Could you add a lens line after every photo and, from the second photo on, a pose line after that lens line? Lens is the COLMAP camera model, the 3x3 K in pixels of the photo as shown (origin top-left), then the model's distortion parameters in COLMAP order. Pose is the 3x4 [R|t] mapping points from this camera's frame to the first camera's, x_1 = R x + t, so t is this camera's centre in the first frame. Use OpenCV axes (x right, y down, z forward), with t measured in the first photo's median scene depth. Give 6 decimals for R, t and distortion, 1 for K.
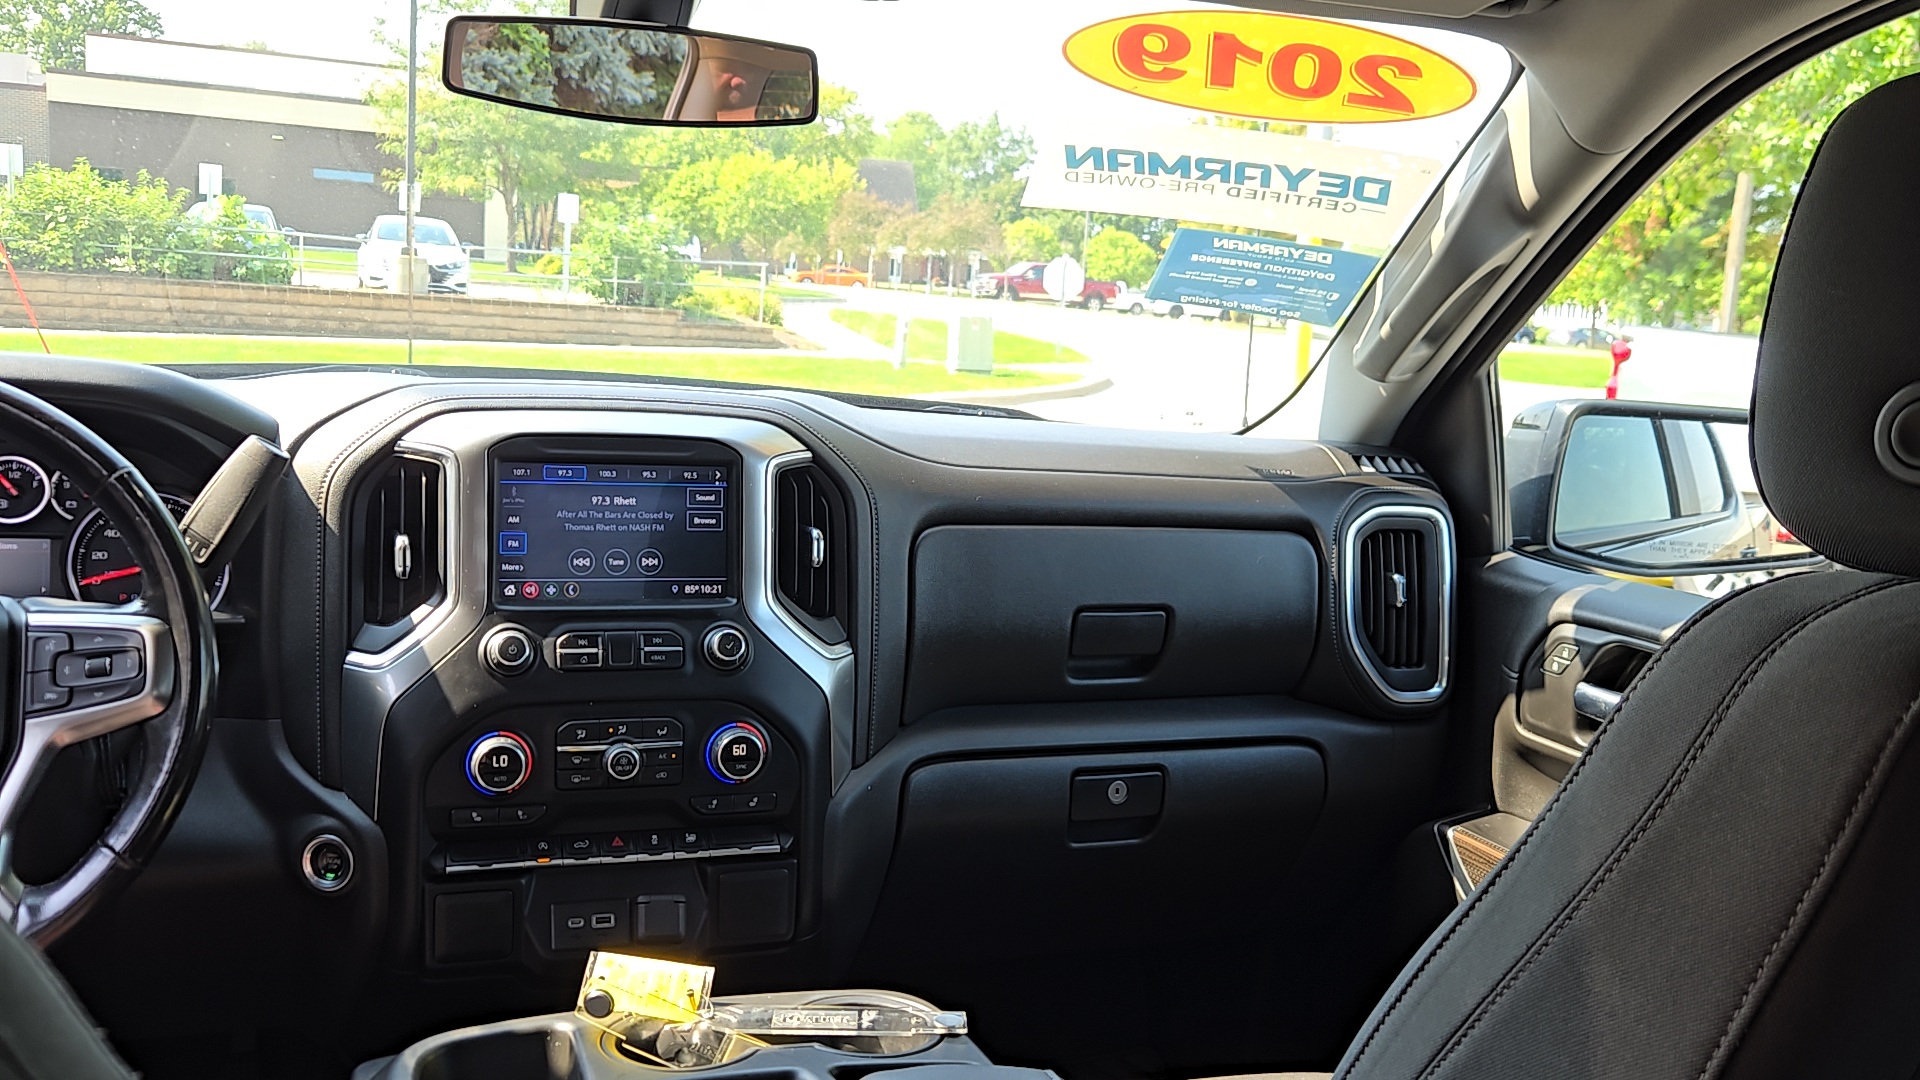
lens RADIAL K [[1586.8, 0, 951.7], [0, 1586.8, 542.9], [0, 0, 1]] dist [0.029636, 0.000441]
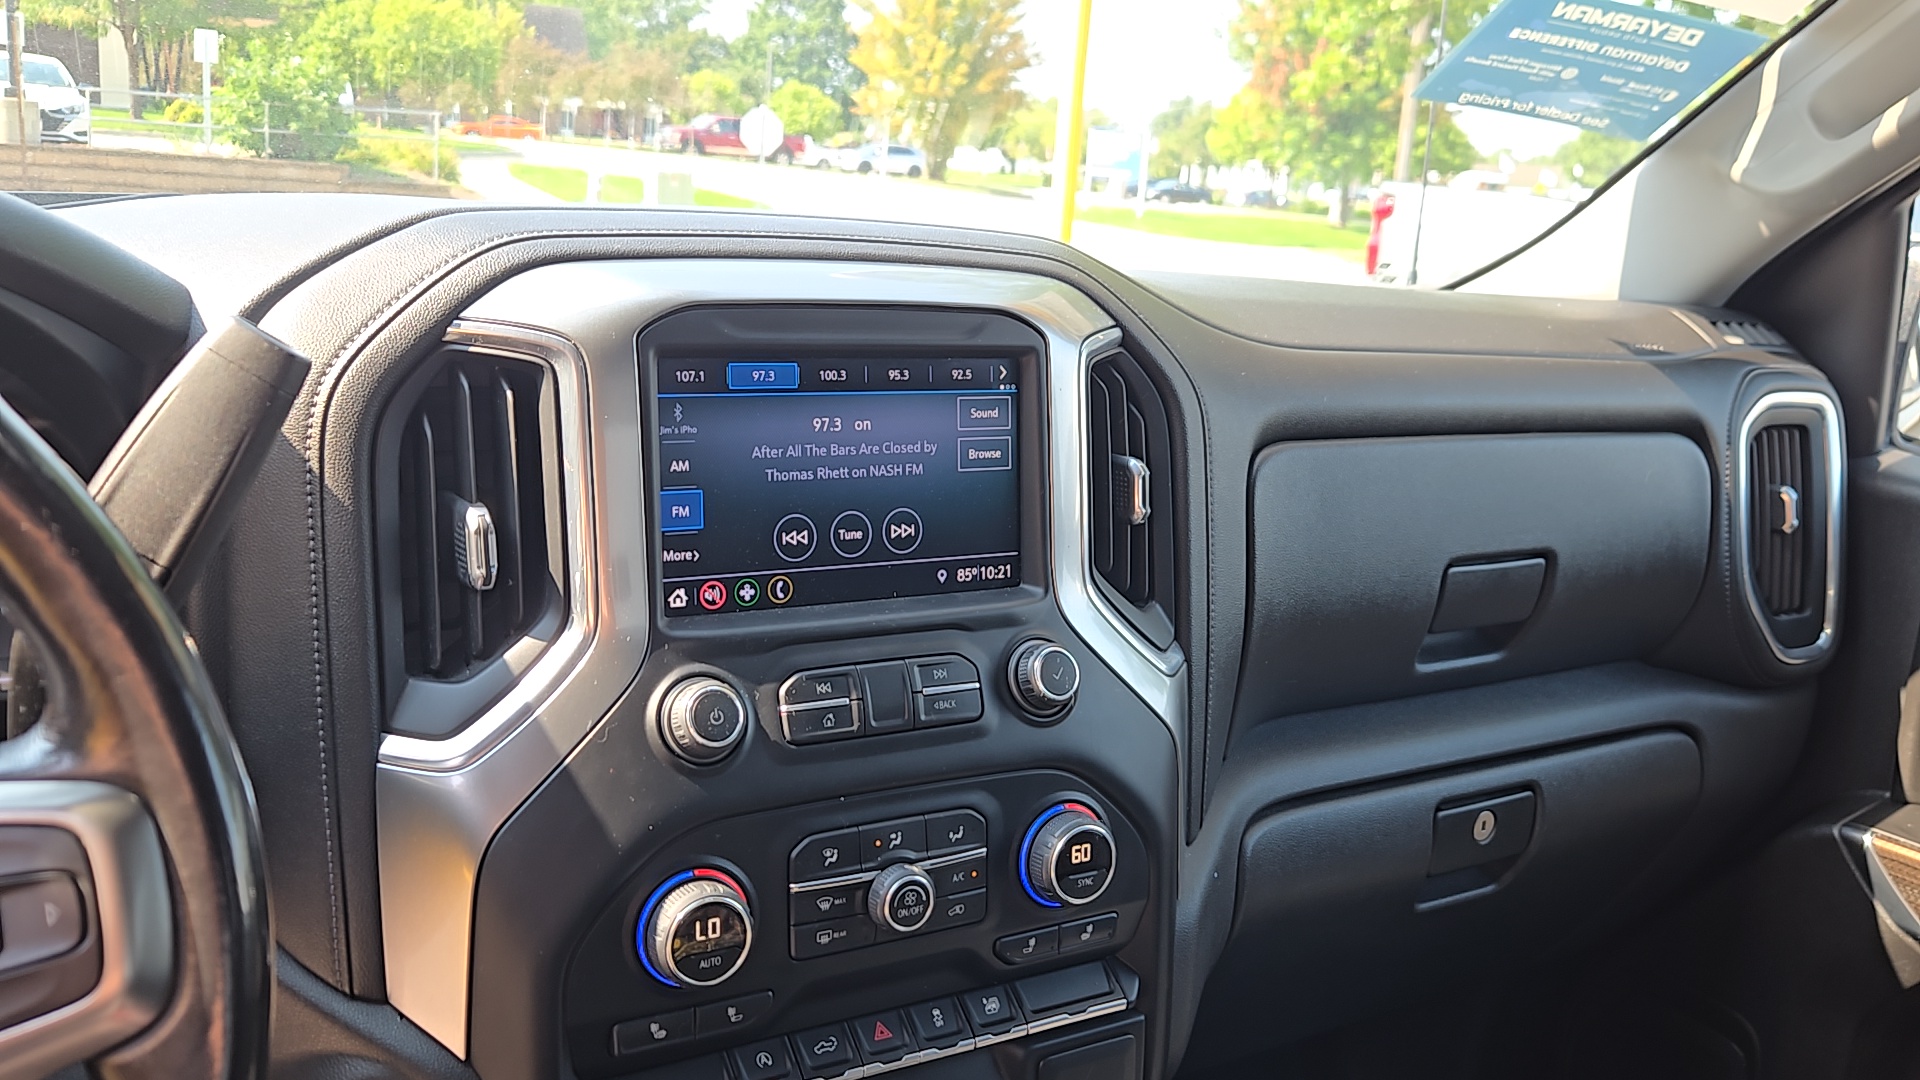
lens RADIAL K [[1606.4, 0, 955.9], [0, 1606.4, 534.0], [0, 0, 1]] dist [0.012413, -0.010079]
pose [[0.980495, -0.038637, 0.192710, -0.275515], [0.023622, 0.996546, 0.079614, -0.031080], [-0.195120, -0.073509, 0.978021, 0.432311]]
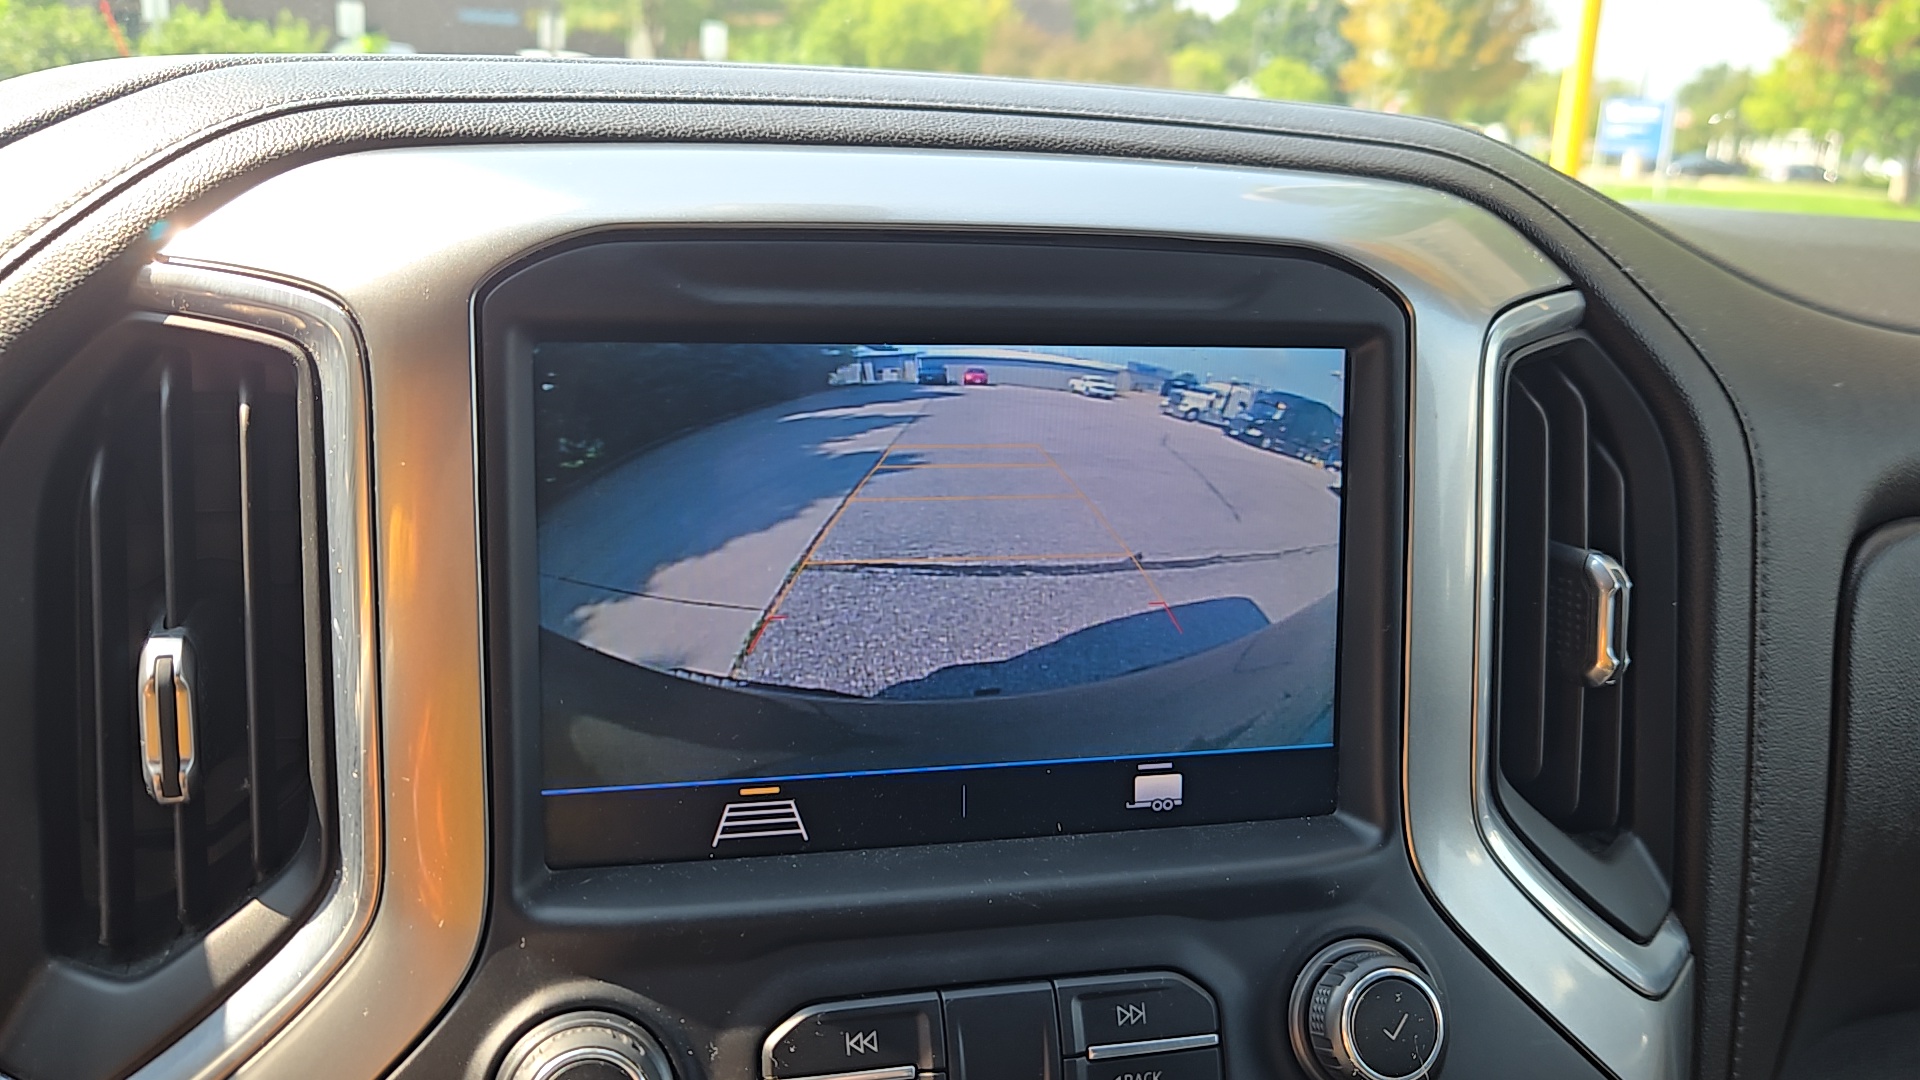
lens RADIAL K [[1621.1, 0, 963.8], [0, 1621.1, 532.4], [0, 0, 1]] dist [0.002431, -0.000006]
pose [[0.995995, 0.003651, -0.089332, -0.181551], [0.003797, 0.996537, 0.083058, -0.039533], [0.089326, -0.083065, 0.992533, 0.706870]]
